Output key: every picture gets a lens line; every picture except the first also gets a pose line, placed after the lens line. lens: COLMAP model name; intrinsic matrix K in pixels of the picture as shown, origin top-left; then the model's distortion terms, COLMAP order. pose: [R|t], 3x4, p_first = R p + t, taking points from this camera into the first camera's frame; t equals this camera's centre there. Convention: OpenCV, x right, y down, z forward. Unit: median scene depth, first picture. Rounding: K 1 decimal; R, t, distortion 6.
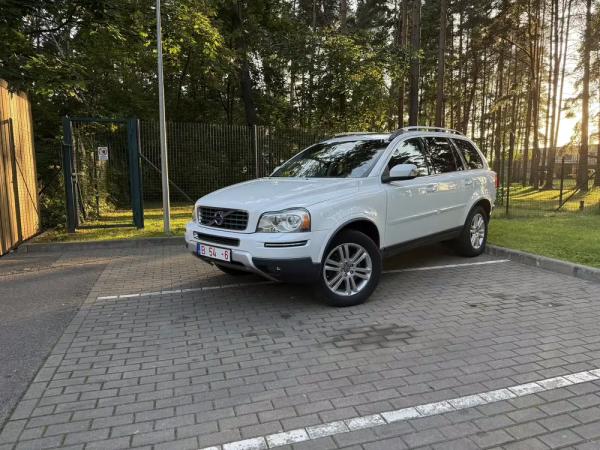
lens RADIAL K [[425.0, 0, 303.7], [0, 425.0, 225.2], [0, 0, 1]] dist [0.012951, -0.024641]
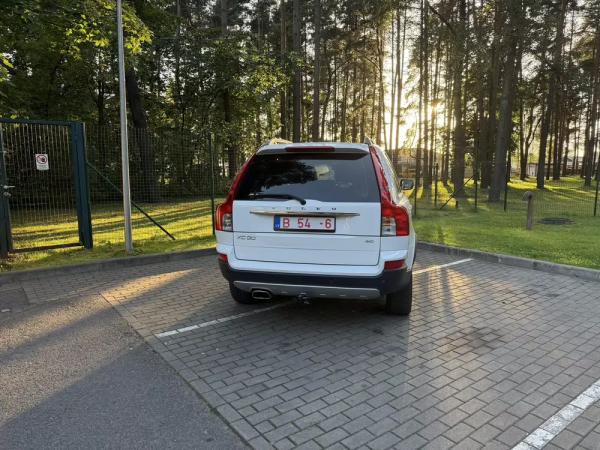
lens RADIAL K [[425.0, 0, 299.6], [0, 425.0, 223.9], [0, 0, 1]] dist [0.012951, -0.024641]
pose [[0.940501, -0.039281, 0.337512, -0.603878], [0.037840, 0.999225, 0.010851, -0.076499], [-0.337676, 0.002566, 0.941259, 0.067192]]
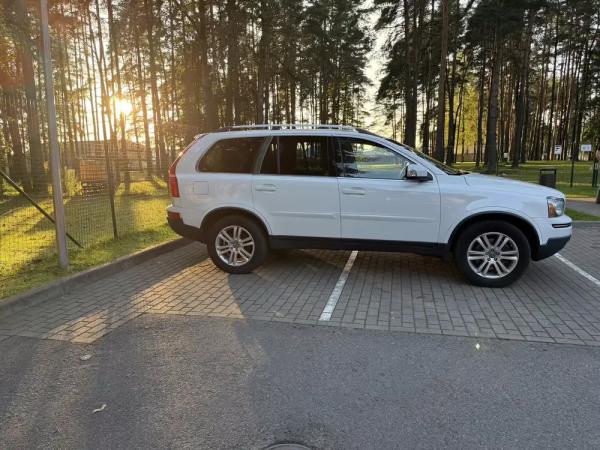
lens RADIAL K [[425.0, 0, 303.0], [0, 425.0, 230.5], [0, 0, 1]] dist [0.012951, -0.024641]
pose [[0.497362, -0.144177, 0.855479, -1.474250], [0.118226, 0.988158, 0.097803, -0.115455], [-0.859450, 0.052496, 0.508518, 0.723122]]
